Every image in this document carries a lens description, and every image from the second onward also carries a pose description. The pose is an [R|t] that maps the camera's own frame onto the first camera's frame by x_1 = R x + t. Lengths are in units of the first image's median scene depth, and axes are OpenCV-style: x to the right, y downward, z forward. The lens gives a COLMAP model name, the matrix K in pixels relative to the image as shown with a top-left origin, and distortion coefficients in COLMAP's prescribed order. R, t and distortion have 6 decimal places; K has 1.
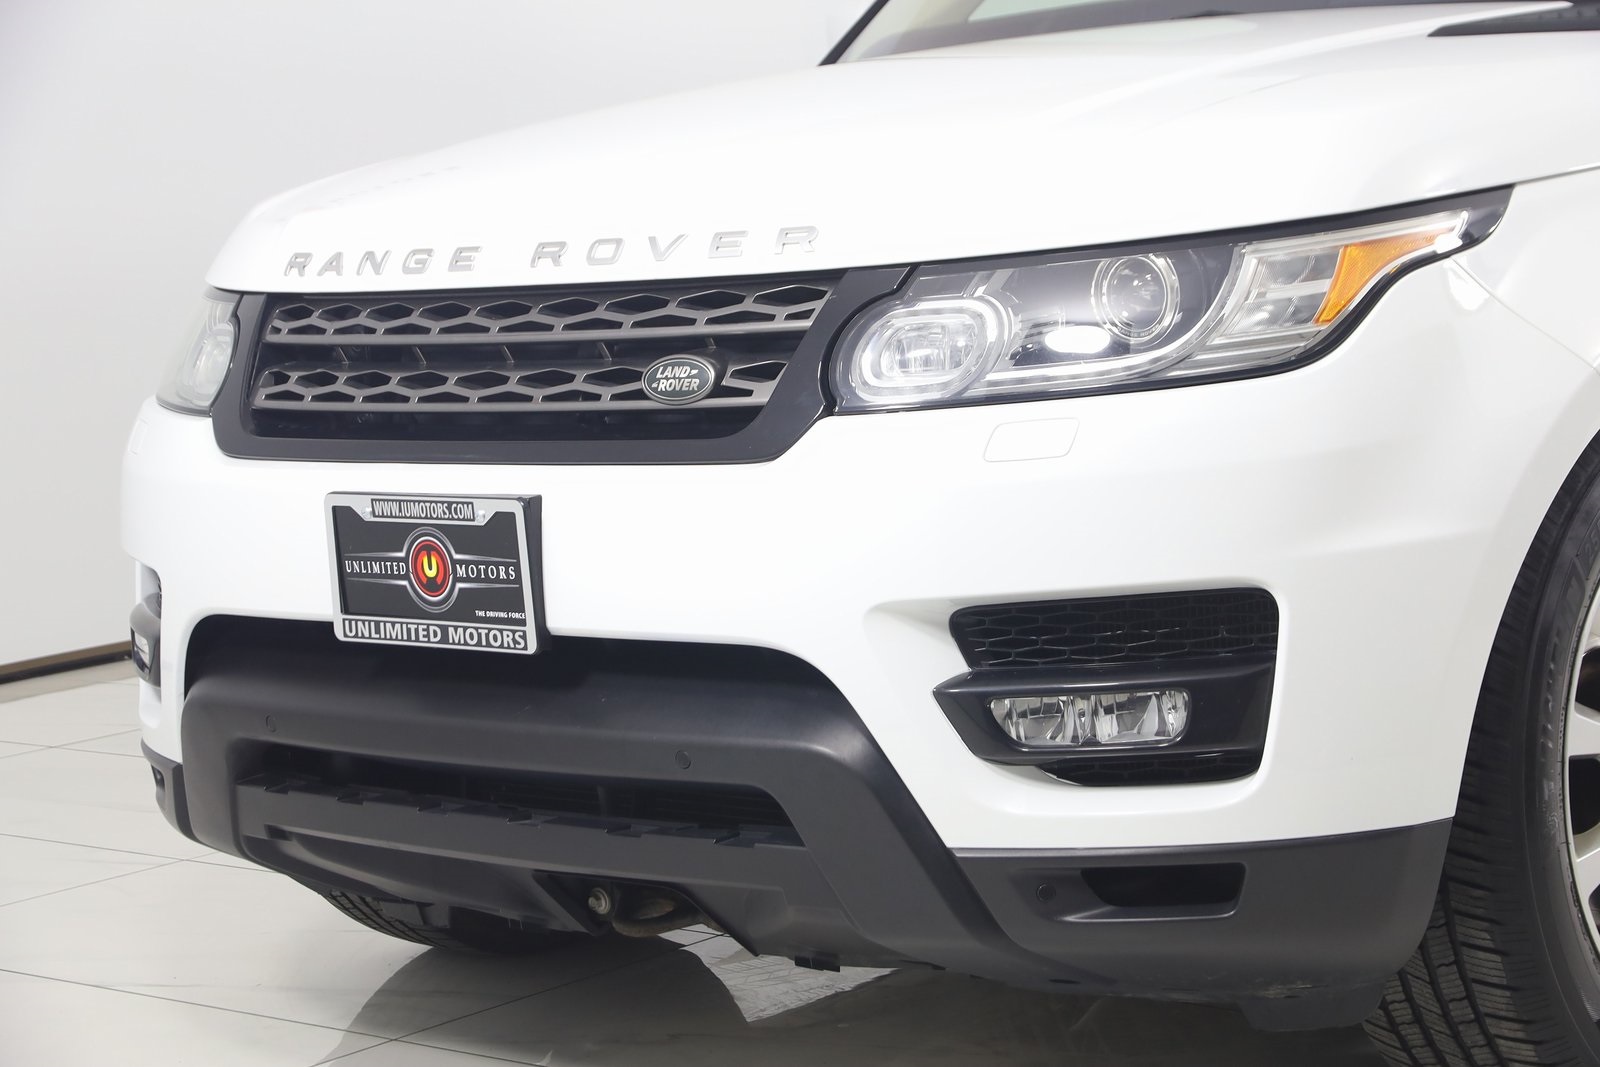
lens RADIAL K [[3282.8, 0, 800.0], [0, 3282.8, 533.5], [0, 0, 1]] dist [0.154503, 0.135151]
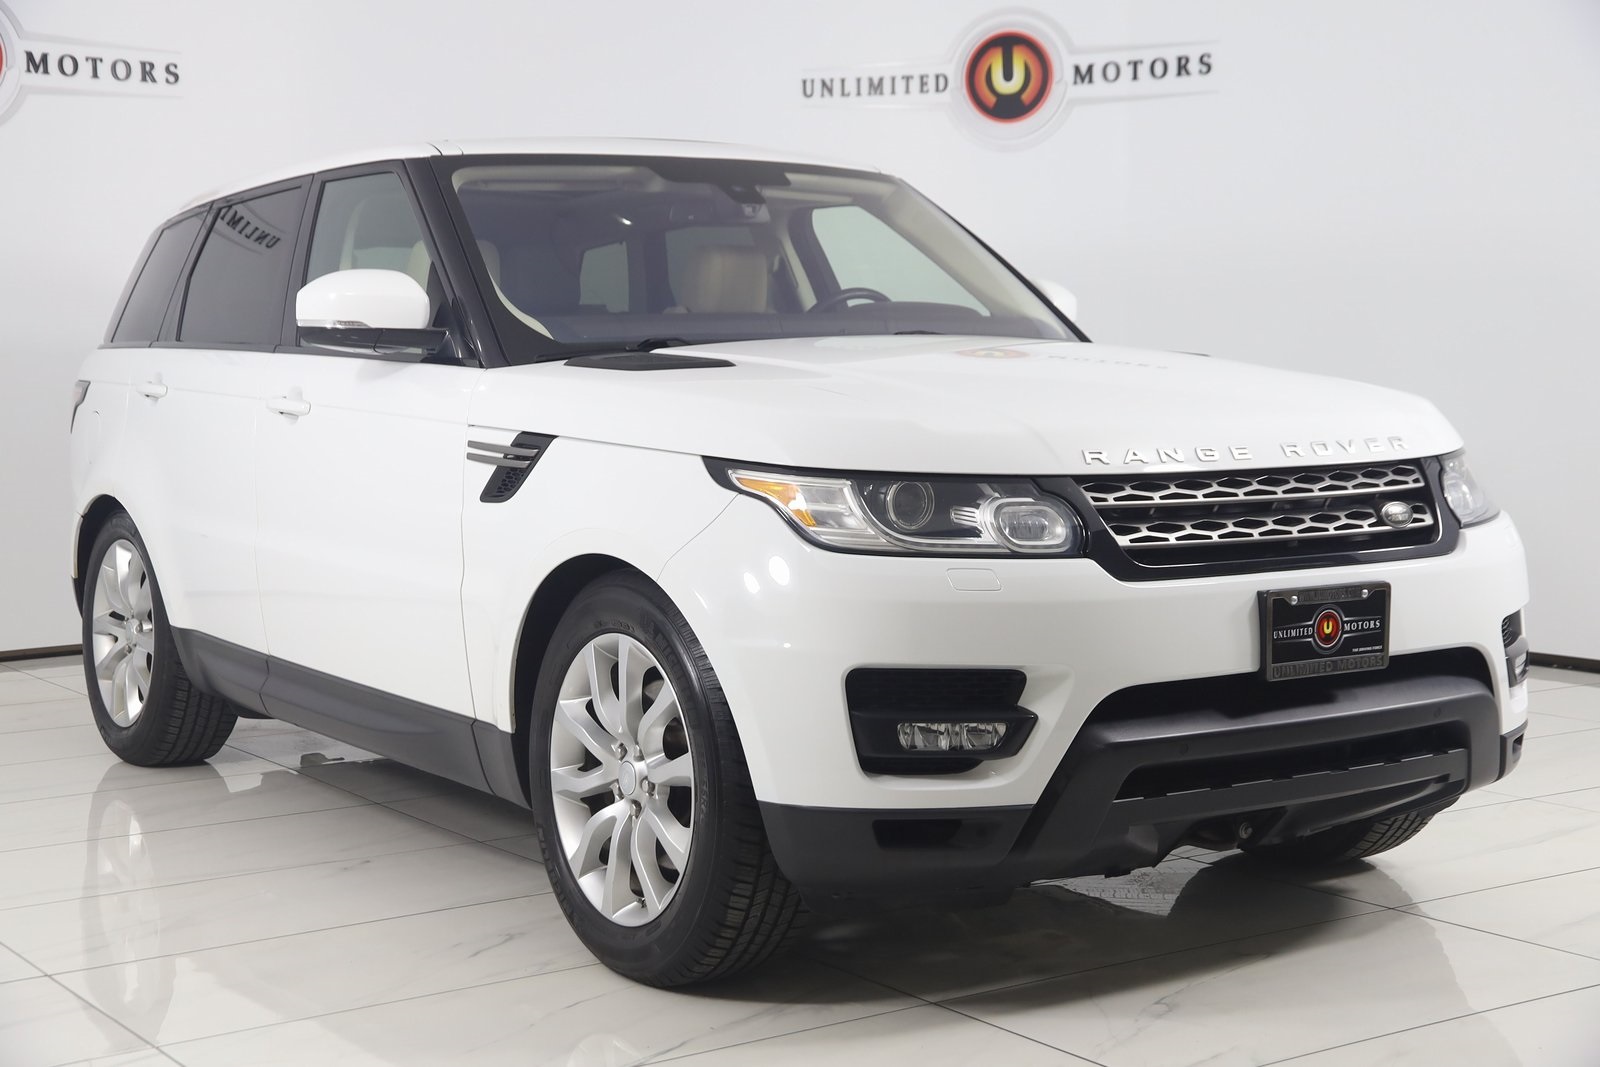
lens RADIAL K [[2259.6, 0, 800.0], [0, 2259.6, 533.5], [0, 0, 1]] dist [0.119370, 0.091730]
pose [[0.244304, -0.012073, 0.969623, -1.374181], [0.101138, 0.994786, -0.013096, -0.052826], [-0.964410, 0.101265, 0.244252, 0.997661]]
